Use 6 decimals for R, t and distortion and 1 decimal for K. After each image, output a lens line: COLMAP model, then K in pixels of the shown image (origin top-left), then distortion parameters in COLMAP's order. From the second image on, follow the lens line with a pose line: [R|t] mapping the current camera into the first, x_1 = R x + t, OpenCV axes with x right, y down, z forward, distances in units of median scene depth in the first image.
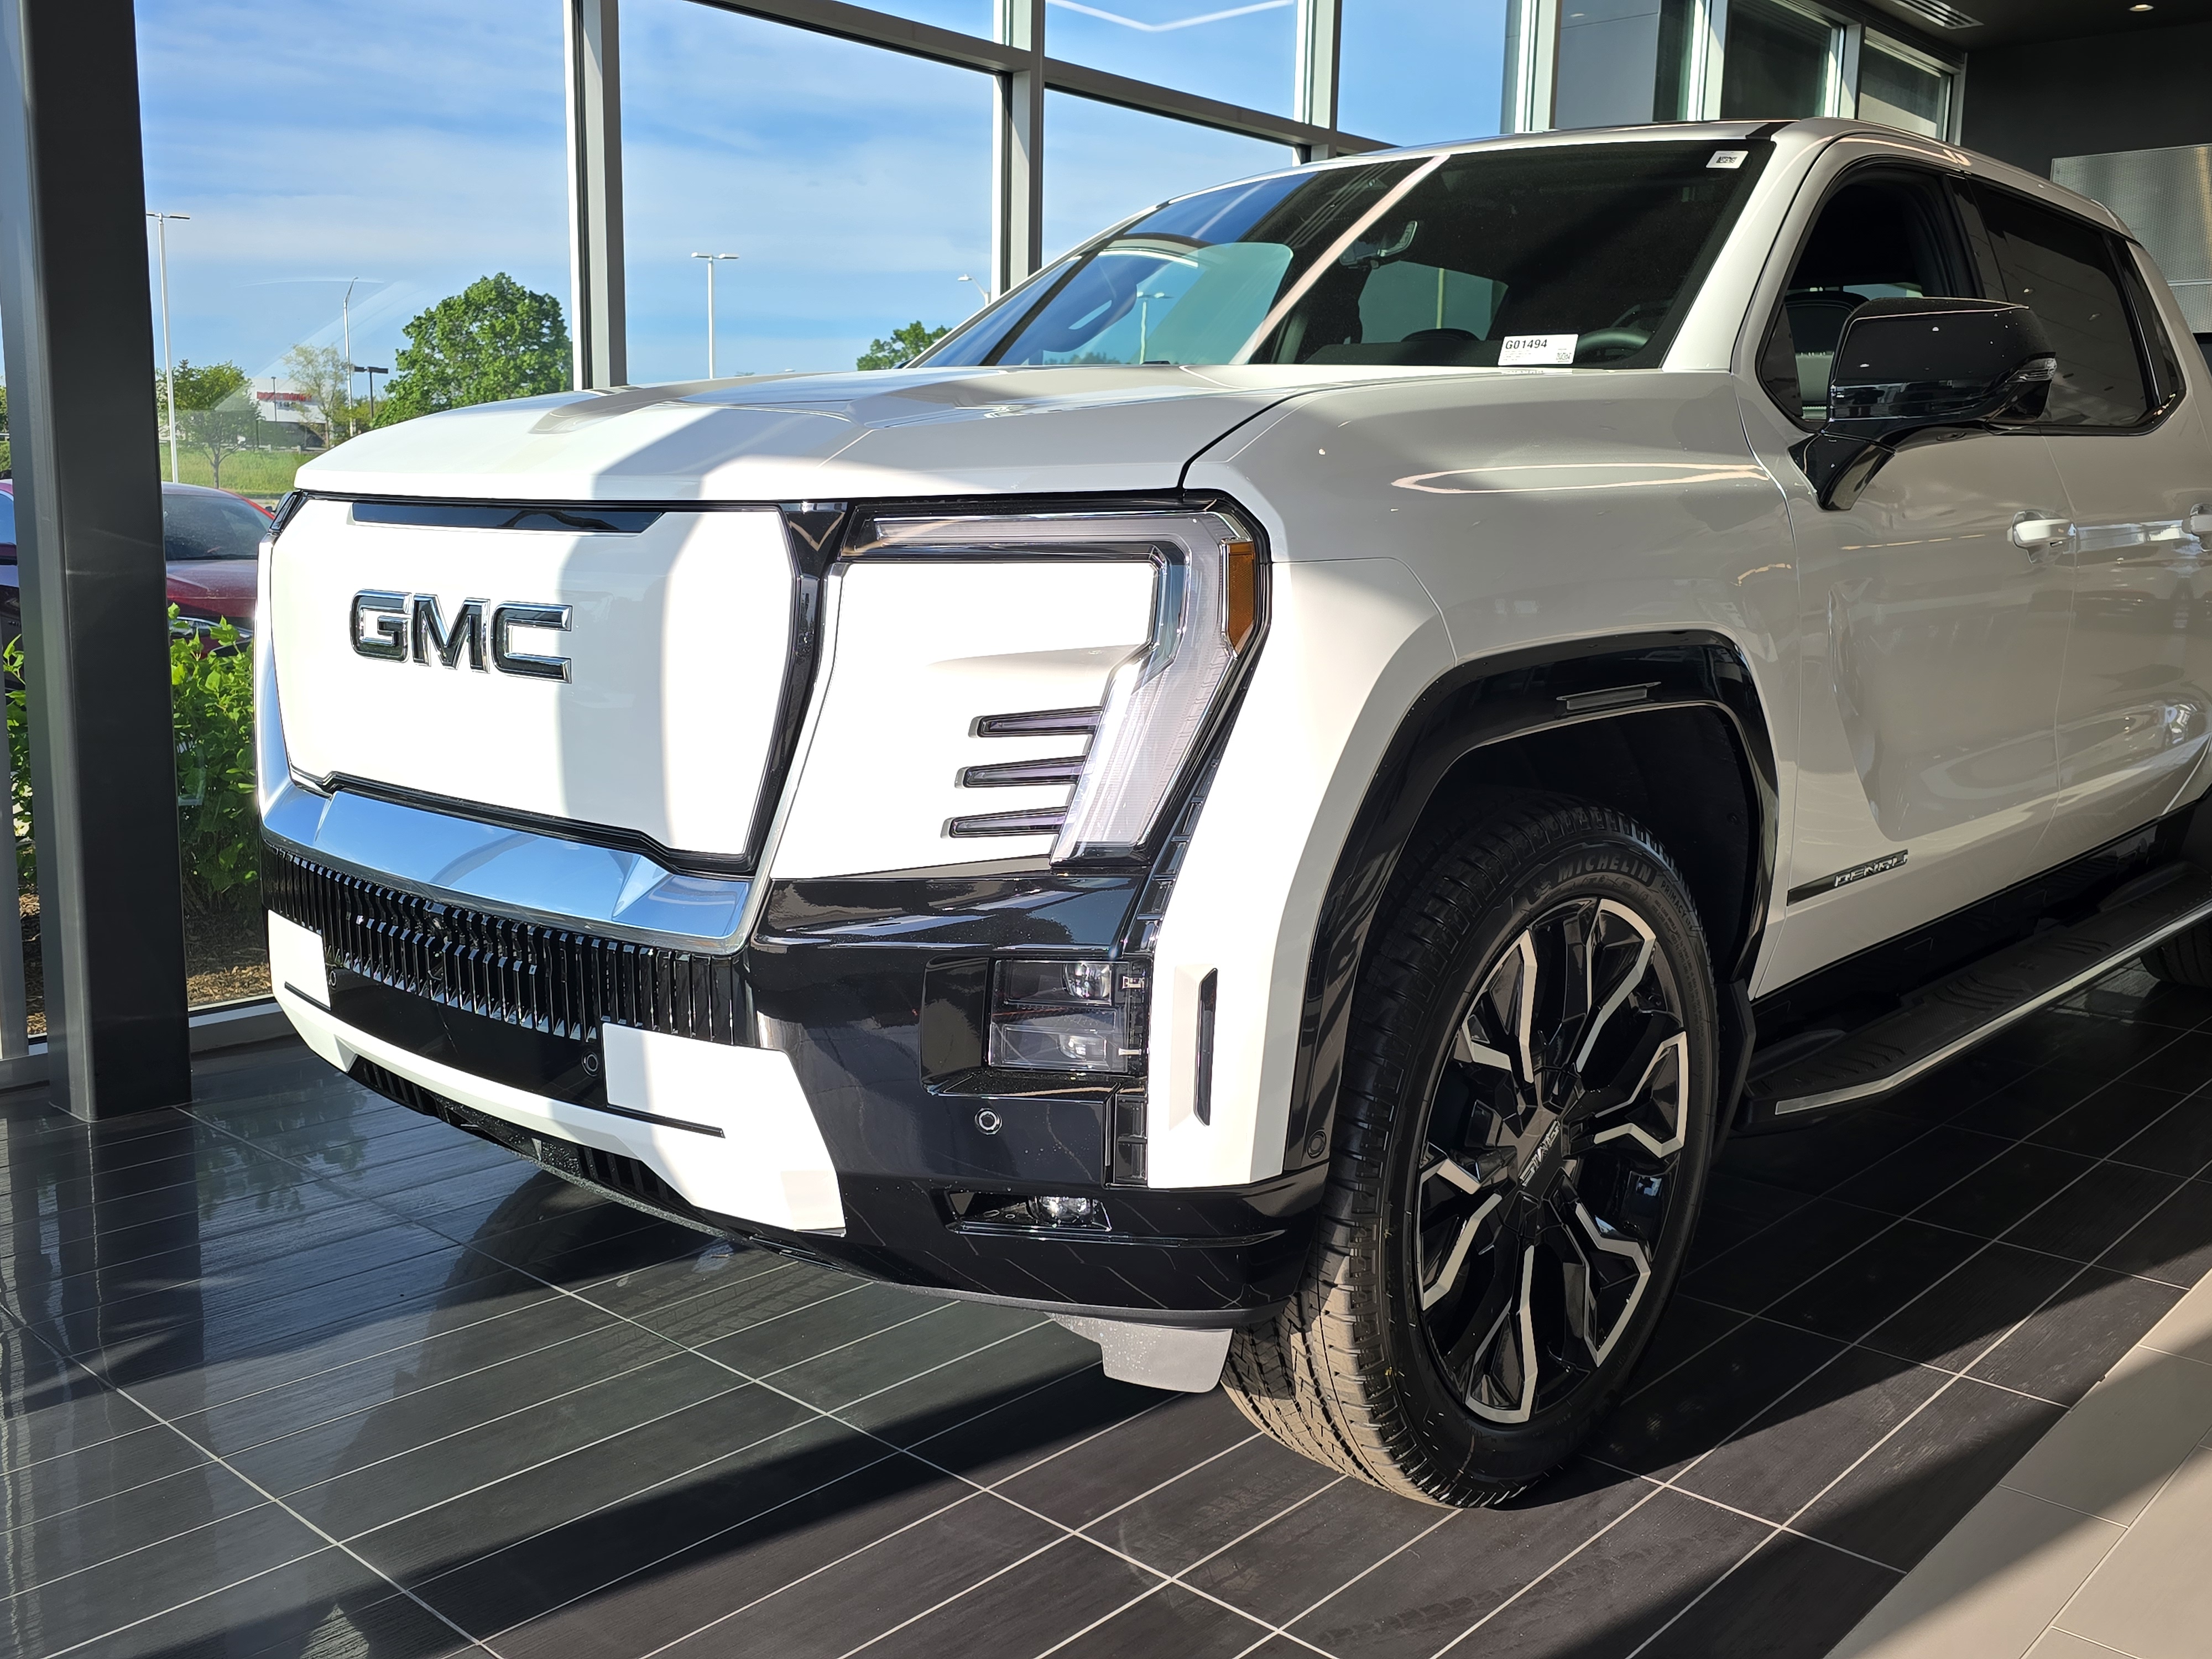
lens RADIAL K [[1971.2, 0, 1079.8], [0, 1971.2, 820.6], [0, 0, 1]] dist [0.088189, -0.107994]
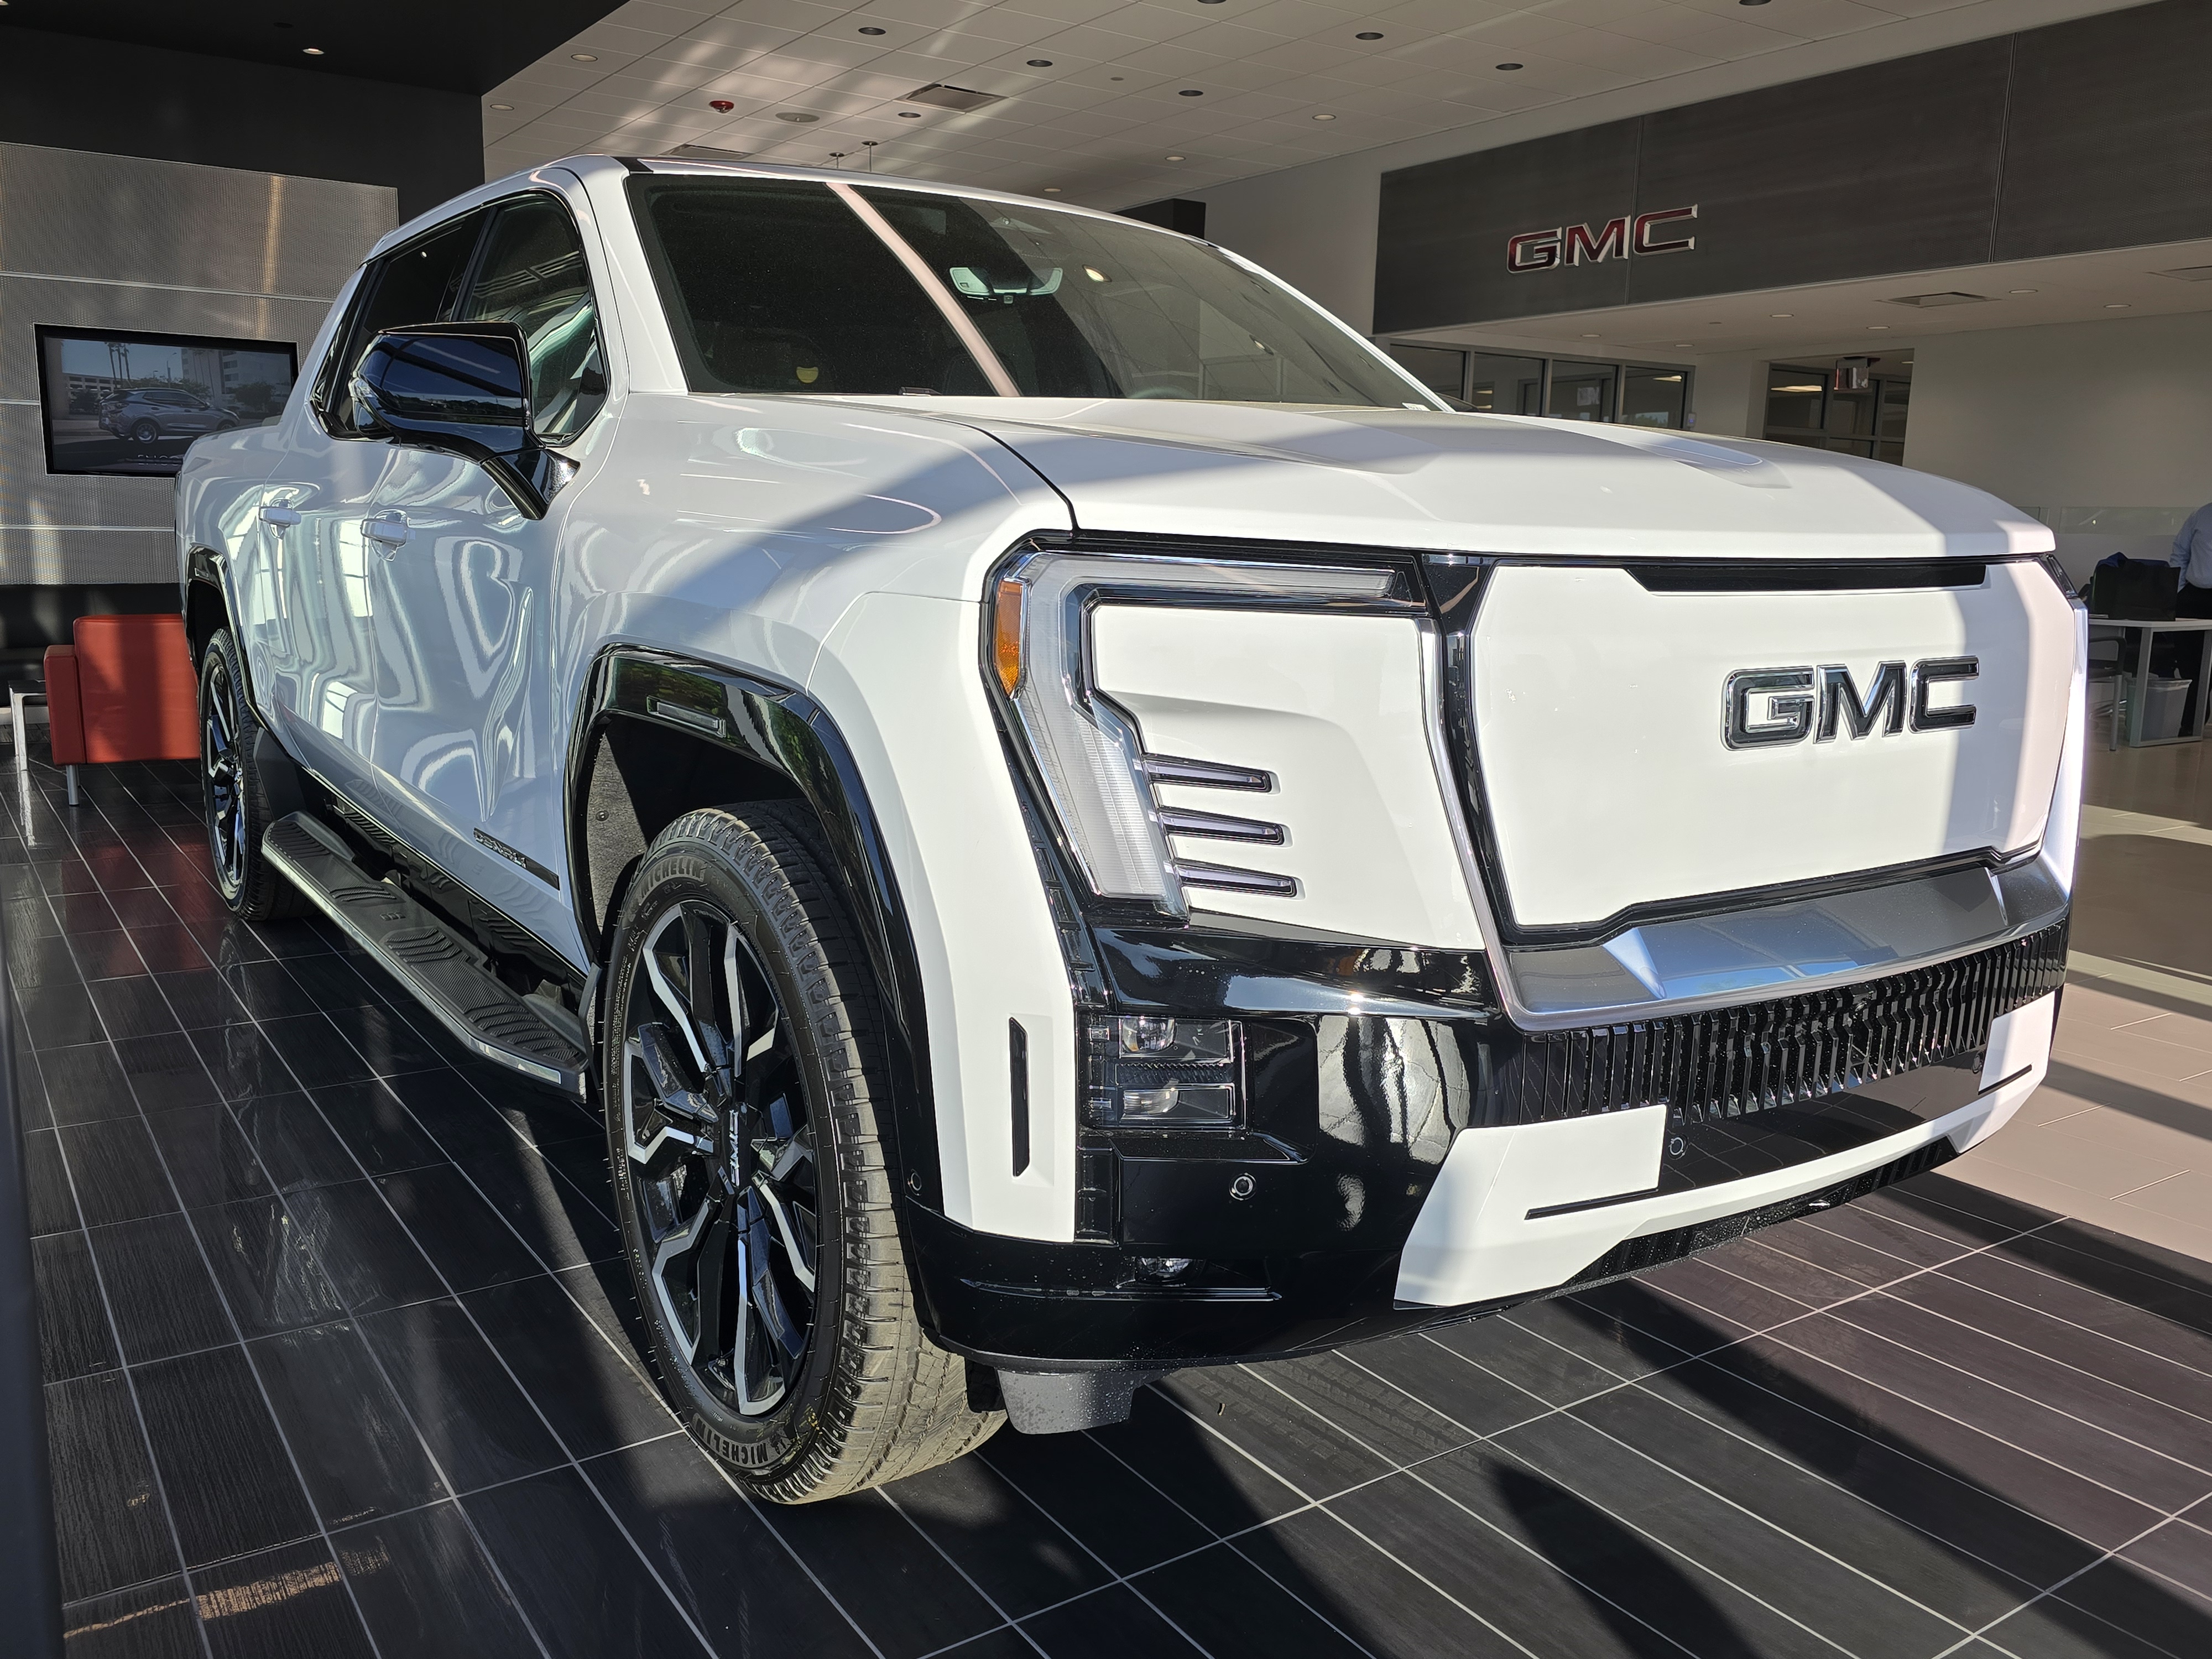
lens RADIAL K [[1756.3, 0, 1055.4], [0, 1756.3, 803.5], [0, 0, 1]] dist [0.052635, -0.002889]
pose [[0.264246, -0.170615, 0.949244, -1.287614], [0.142239, 0.980360, 0.136612, -0.226811], [-0.953909, 0.098920, 0.283324, 1.181723]]
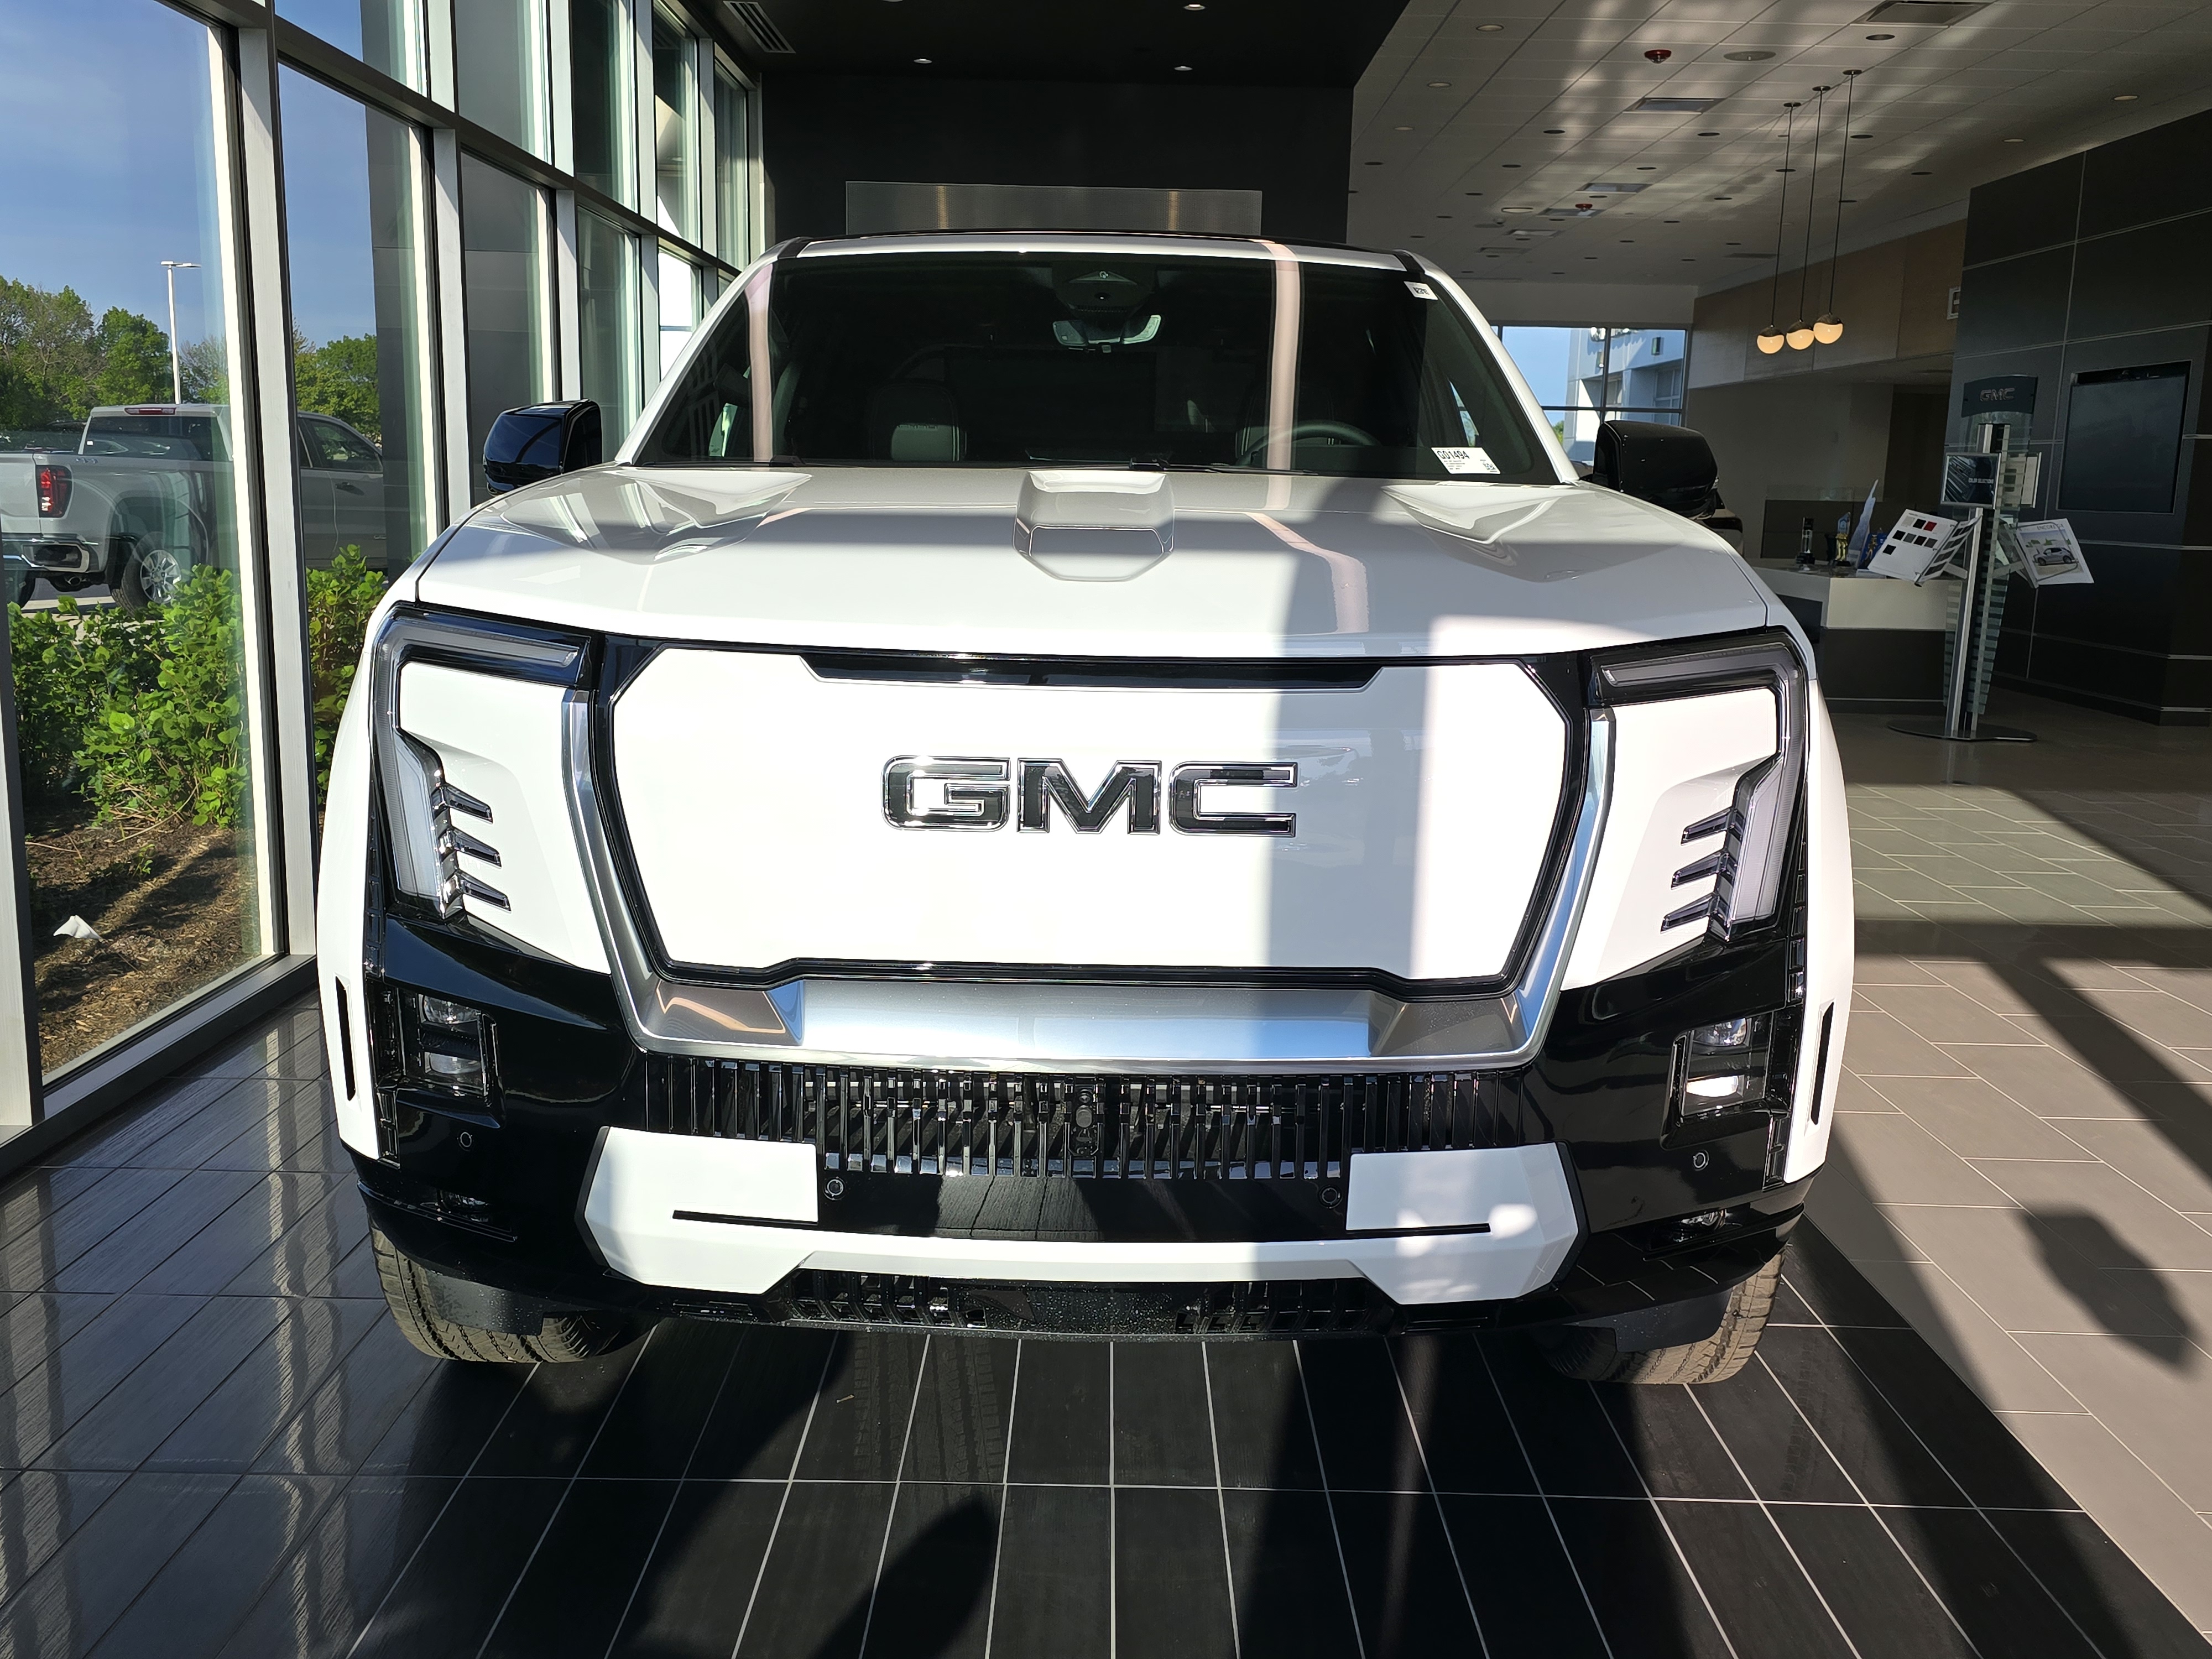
lens RADIAL K [[1971.2, 0, 1079.8], [0, 1971.2, 820.6], [0, 0, 1]] dist [0.088189, -0.107994]
pose [[0.756077, -0.117864, 0.643783, -0.977163], [0.099389, 0.992920, 0.065058, -0.151855], [-0.646893, 0.014796, 0.762438, 0.287652]]
